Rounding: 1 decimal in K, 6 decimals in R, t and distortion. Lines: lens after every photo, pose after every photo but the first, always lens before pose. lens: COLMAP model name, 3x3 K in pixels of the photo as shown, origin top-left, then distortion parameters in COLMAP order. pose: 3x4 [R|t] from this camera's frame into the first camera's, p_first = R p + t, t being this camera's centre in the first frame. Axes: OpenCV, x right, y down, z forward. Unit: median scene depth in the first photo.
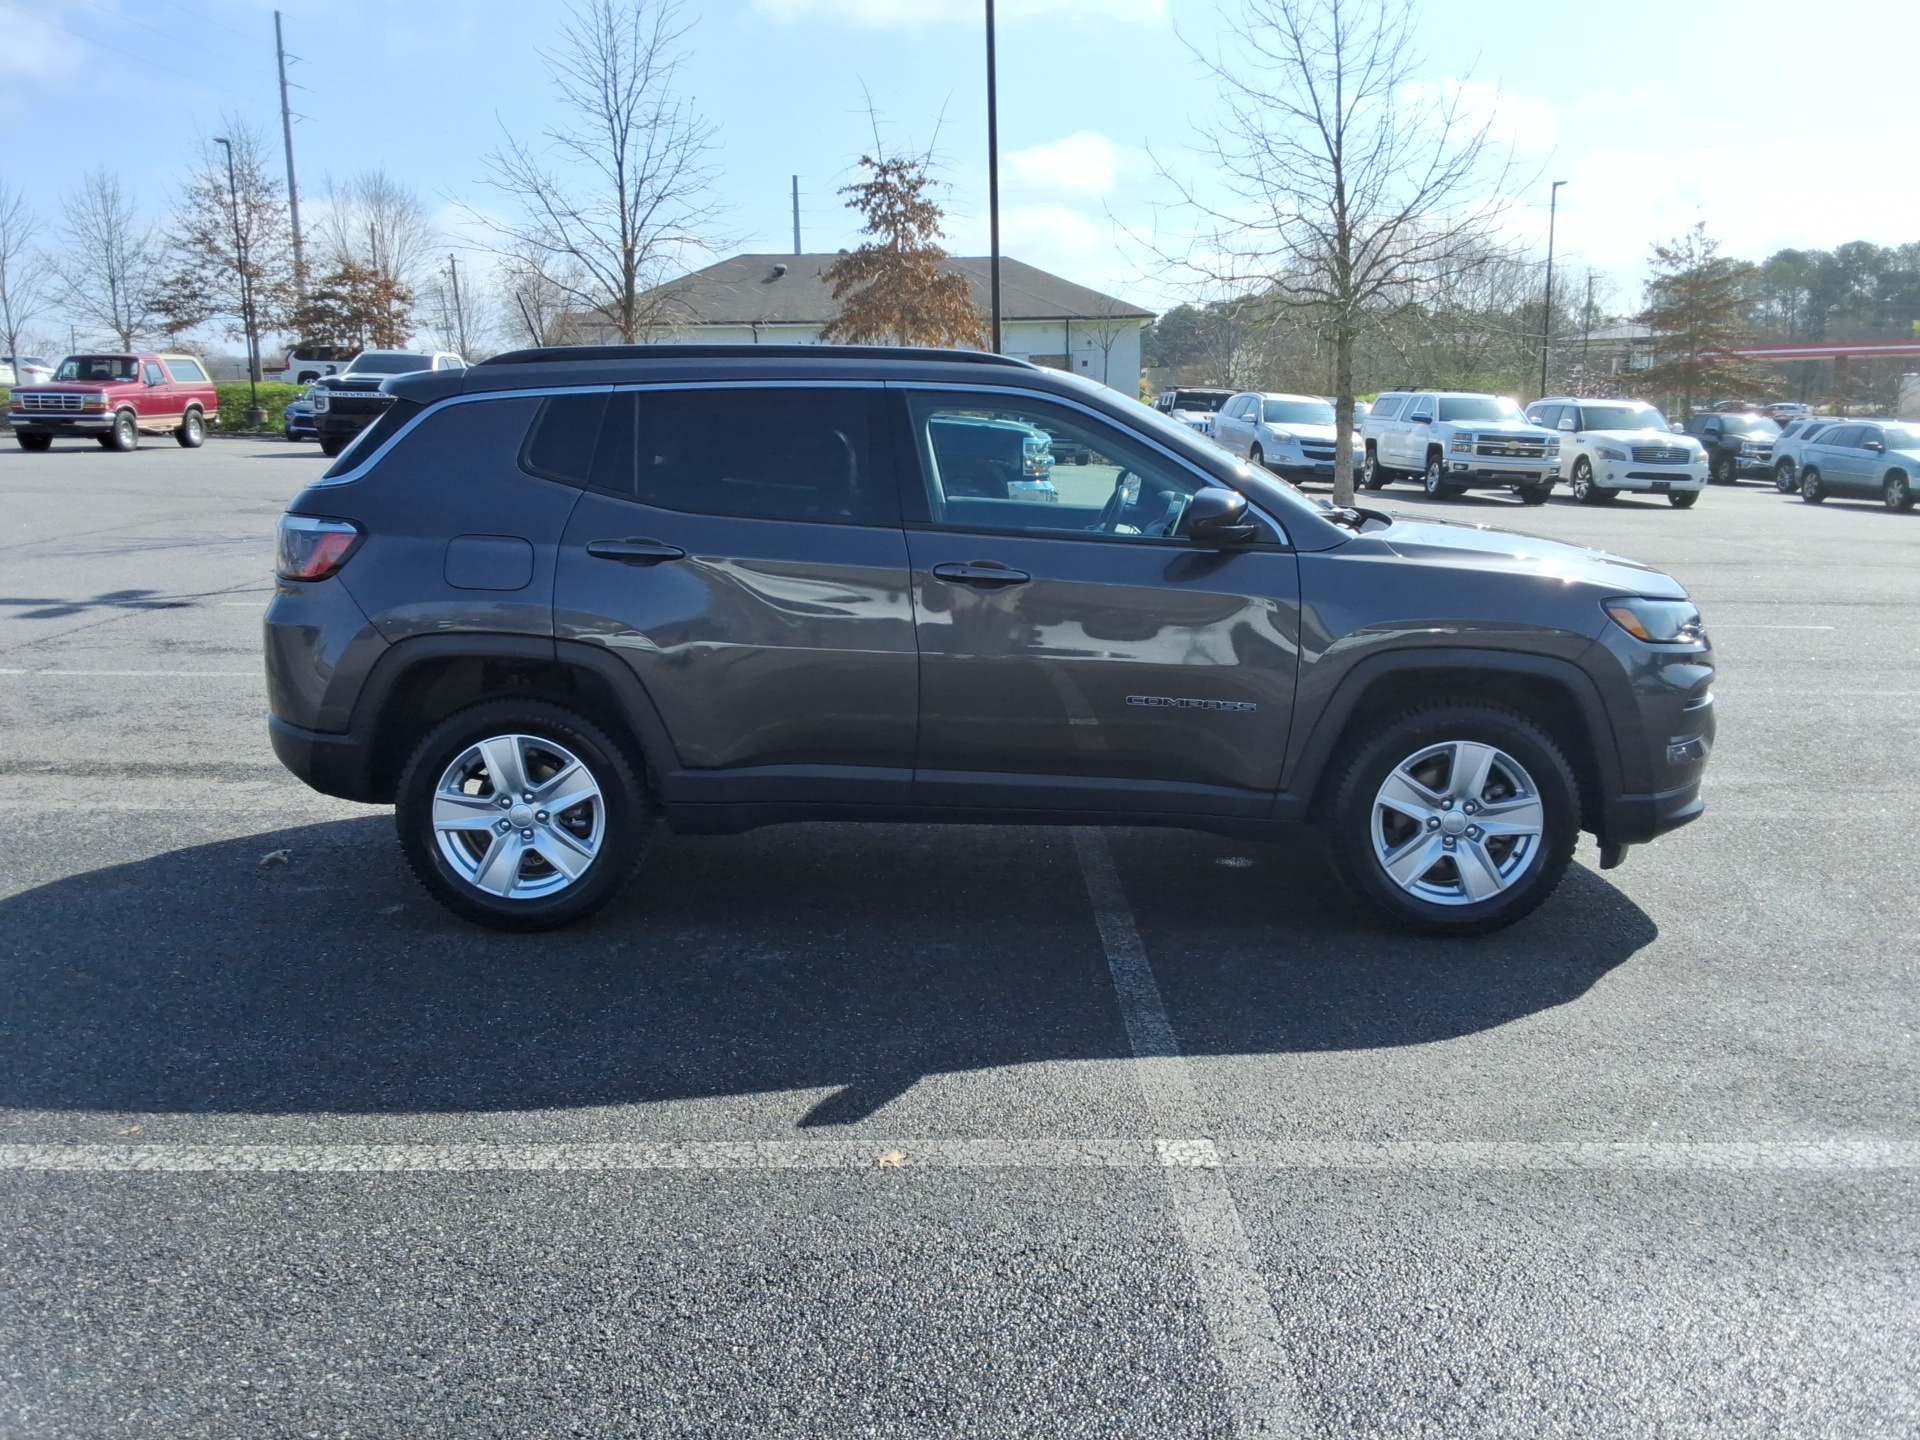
lens RADIAL K [[1542.8, 0, 974.4], [0, 1542.8, 707.3], [0, 0, 1]] dist [0.121489, -0.193512]
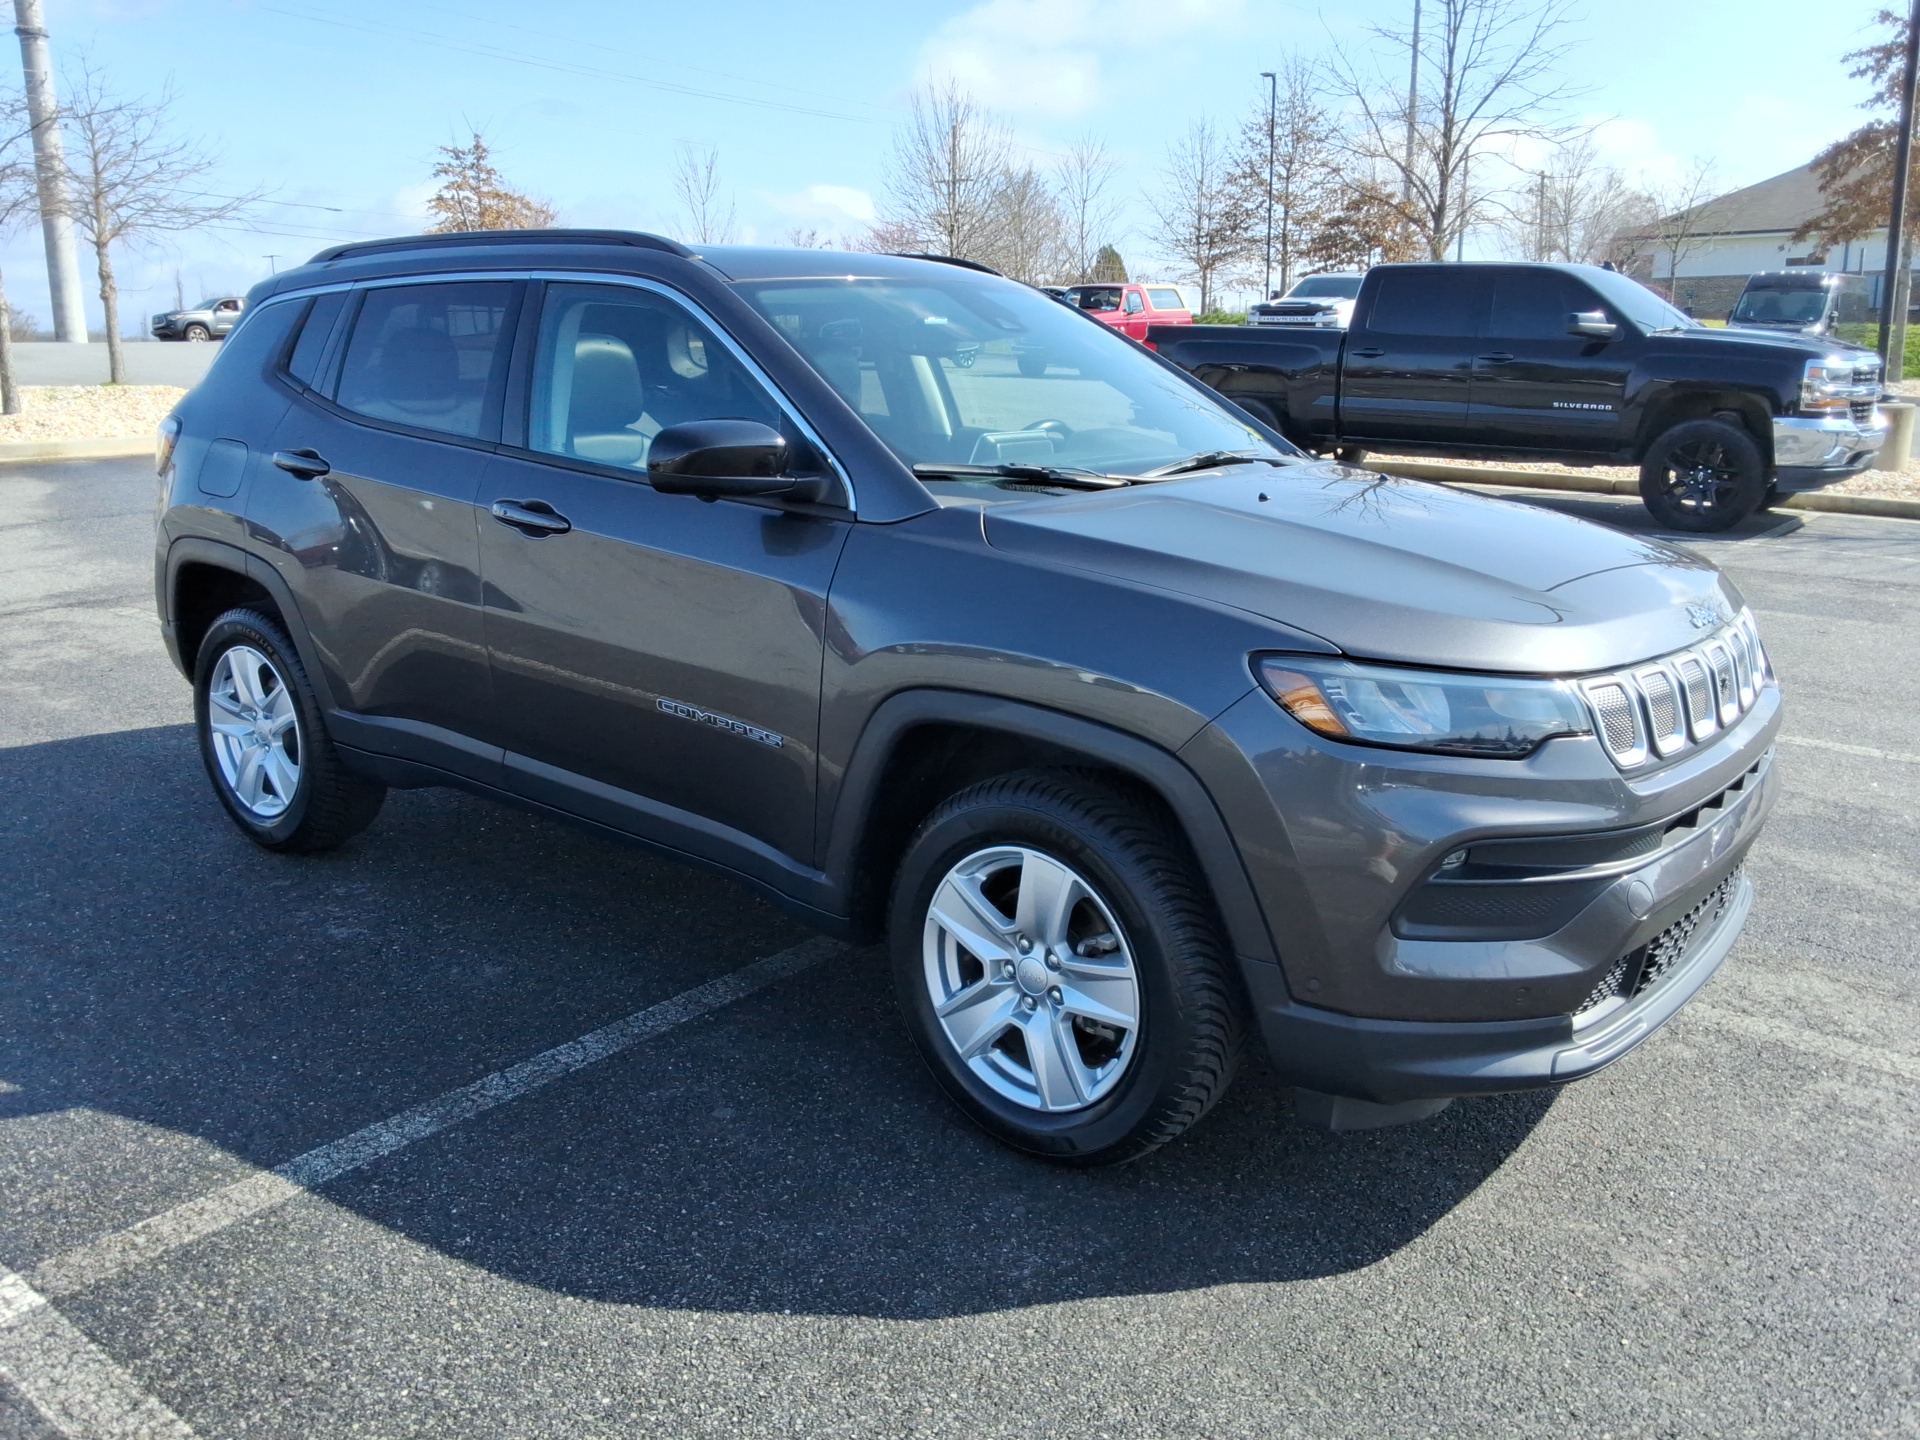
lens RADIAL K [[1542.8, 0, 974.4], [0, 1542.8, 707.3], [0, 0, 1]] dist [0.121489, -0.193512]
pose [[0.771402, 0.149672, -0.618496, 0.191479], [-0.121552, 0.988707, 0.087659, -0.024429], [0.624631, 0.007559, 0.780883, 0.146178]]
